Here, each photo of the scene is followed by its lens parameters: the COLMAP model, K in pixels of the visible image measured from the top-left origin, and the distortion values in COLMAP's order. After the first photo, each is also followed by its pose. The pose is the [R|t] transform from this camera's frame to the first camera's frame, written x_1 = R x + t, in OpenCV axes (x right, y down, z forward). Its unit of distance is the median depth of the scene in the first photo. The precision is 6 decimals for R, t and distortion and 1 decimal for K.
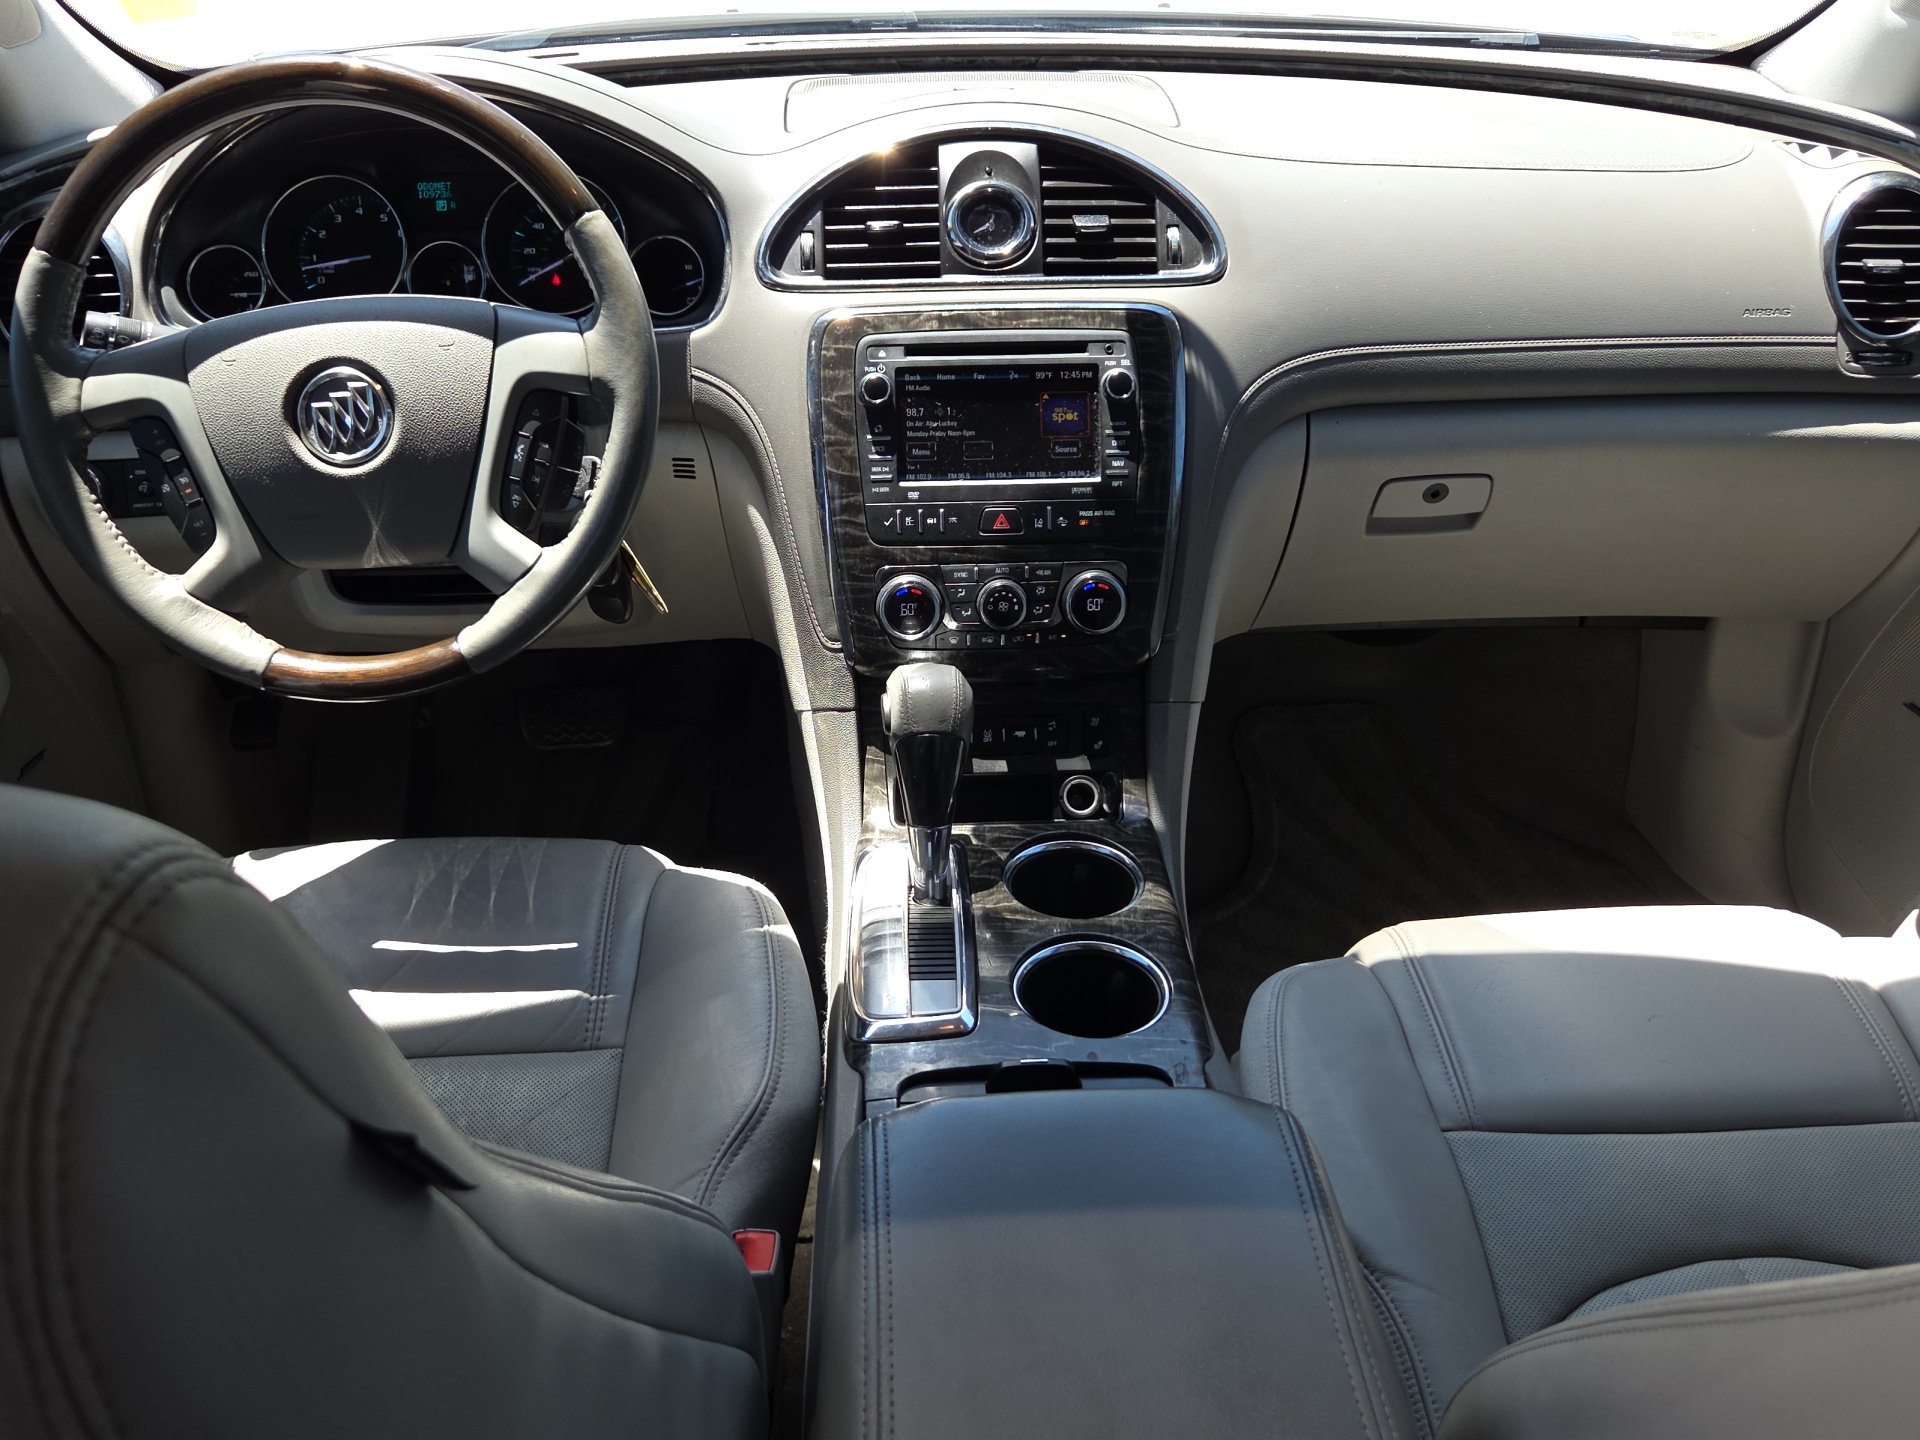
lens RADIAL K [[1680.5, 0, 962.4], [0, 1680.5, 709.5], [0, 0, 1]] dist [0.010093, -0.001398]
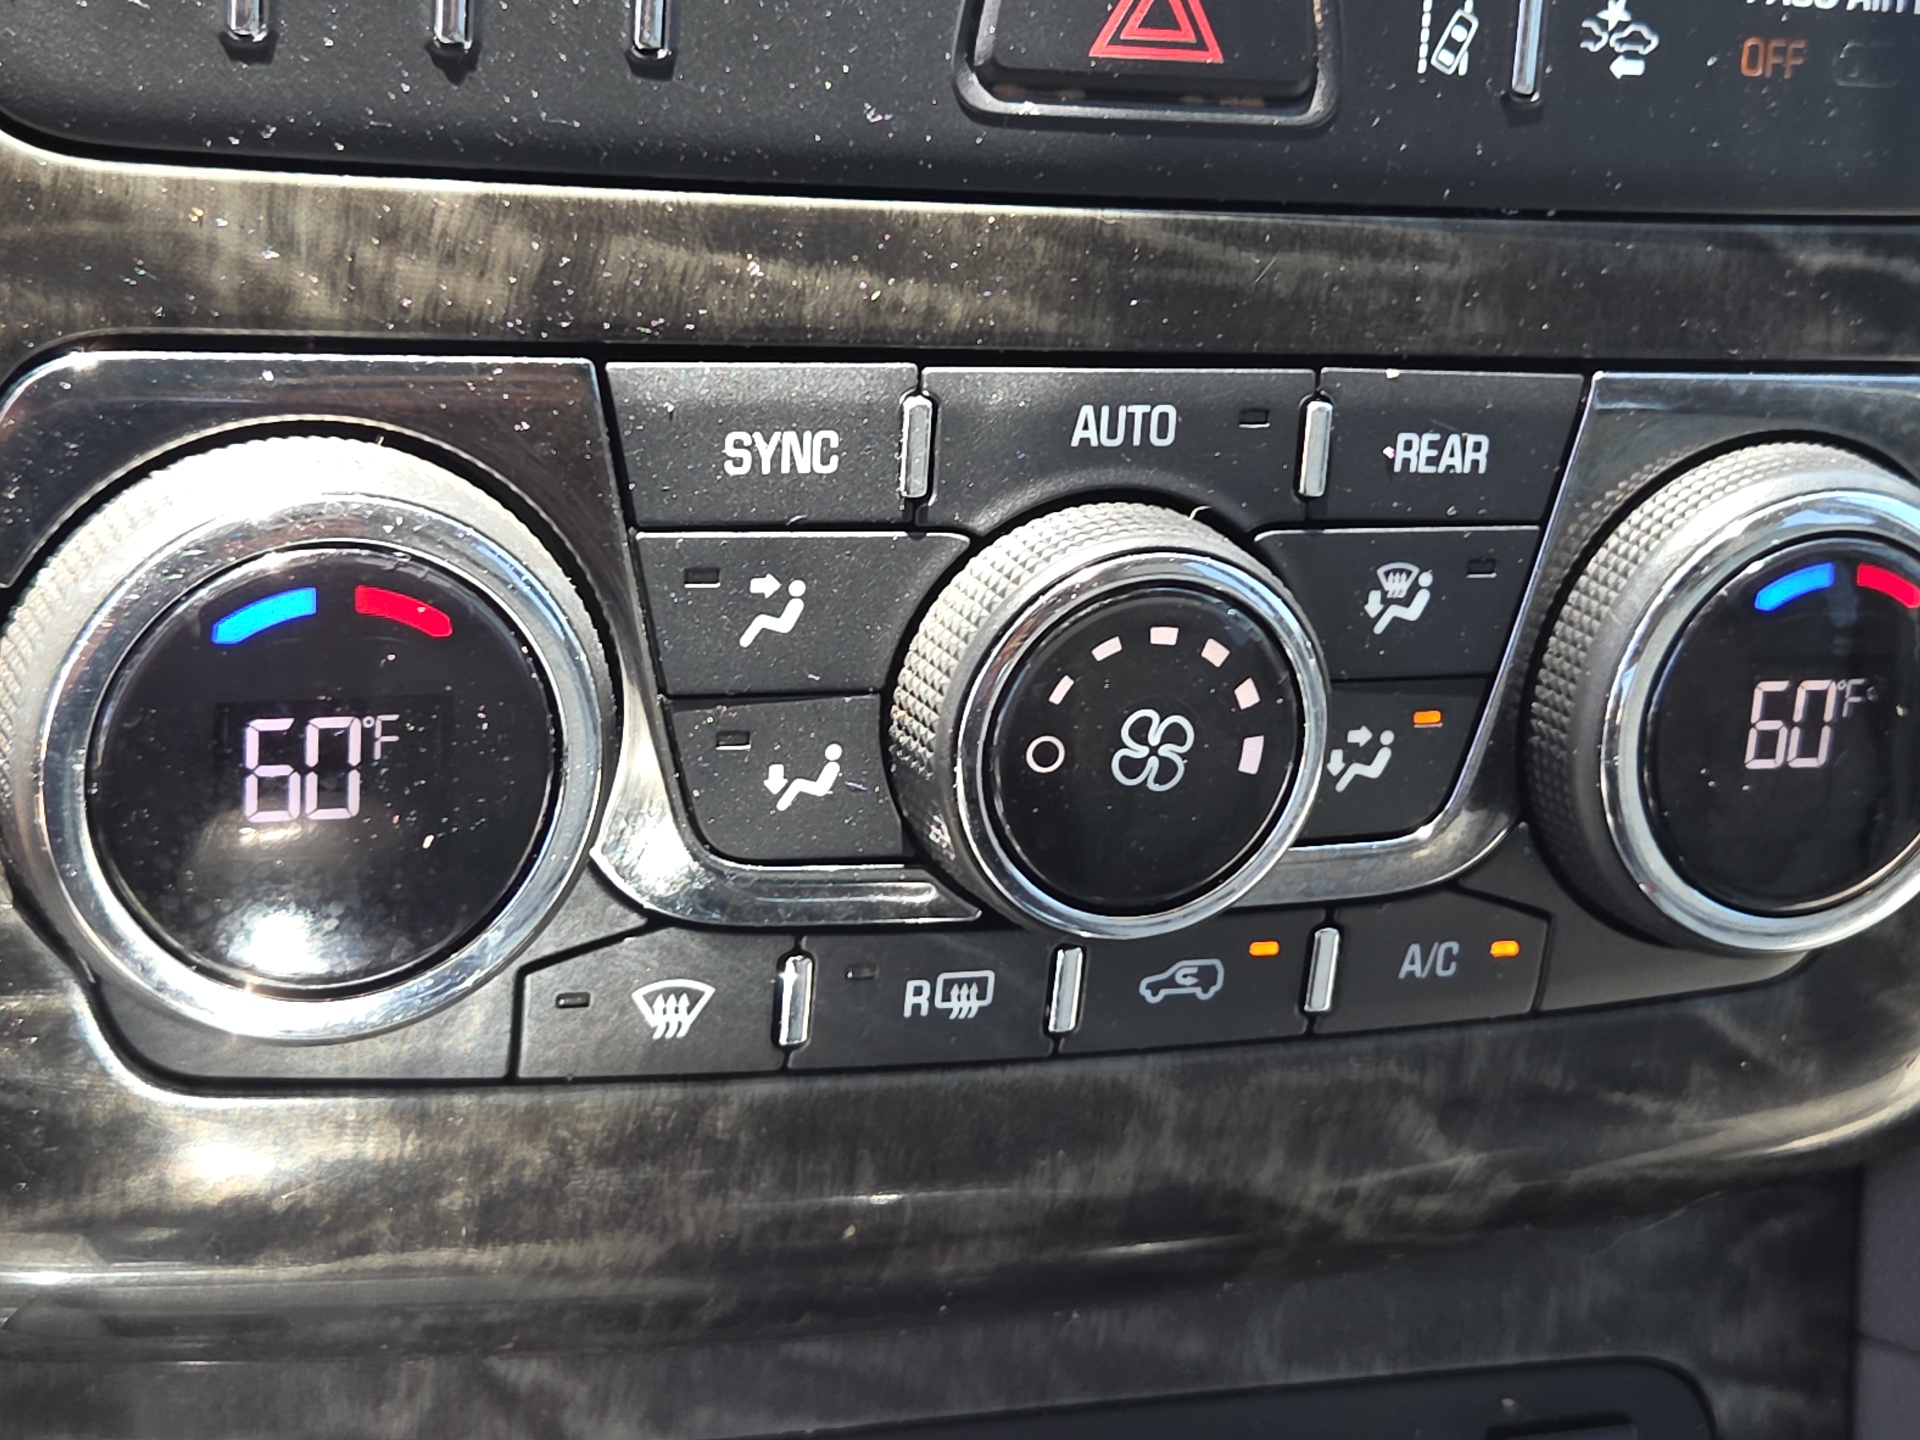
lens RADIAL K [[3503.5, 0, 974.8], [0, 3503.5, 719.9], [0, 0, 1]] dist [0.006206, 0.000000]
pose [[0.940825, 0.004443, 0.338865, -0.068222], [-0.034985, 0.995845, 0.084078, -0.082939], [-0.337083, -0.090958, 0.937071, 0.776904]]
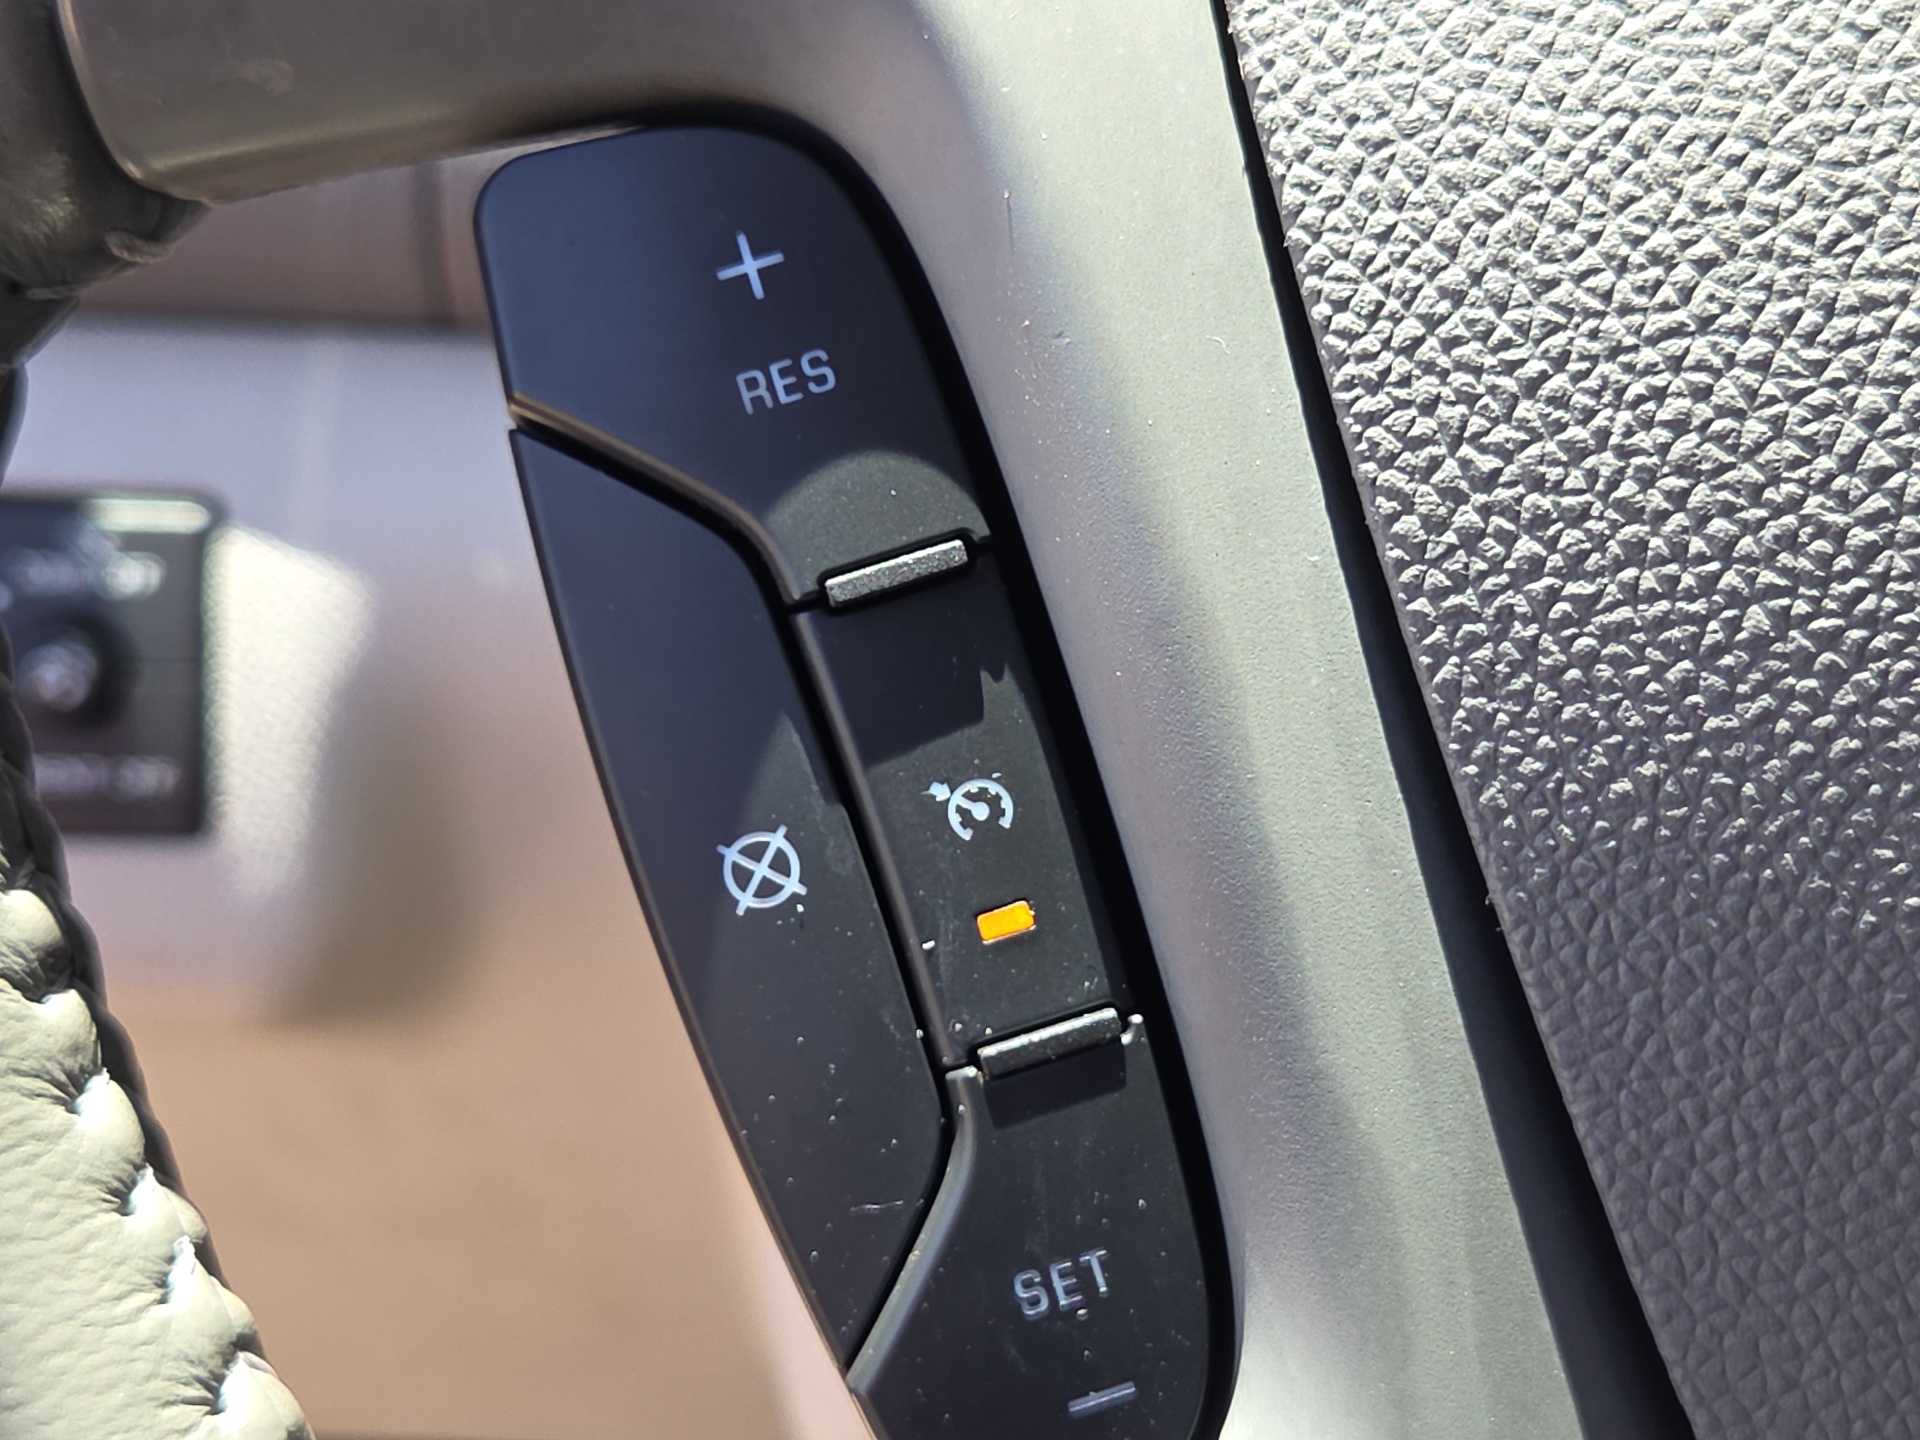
lens RADIAL K [[3503.5, 0, 958.8], [0, 3503.5, 712.8], [0, 0, 1]] dist [0.006206, 0.000000]
pose [[0.992708, 0.086208, -0.084257, -0.382575], [-0.095131, 0.989548, -0.108369, -0.102975], [0.074034, 0.115595, 0.990534, 0.692389]]
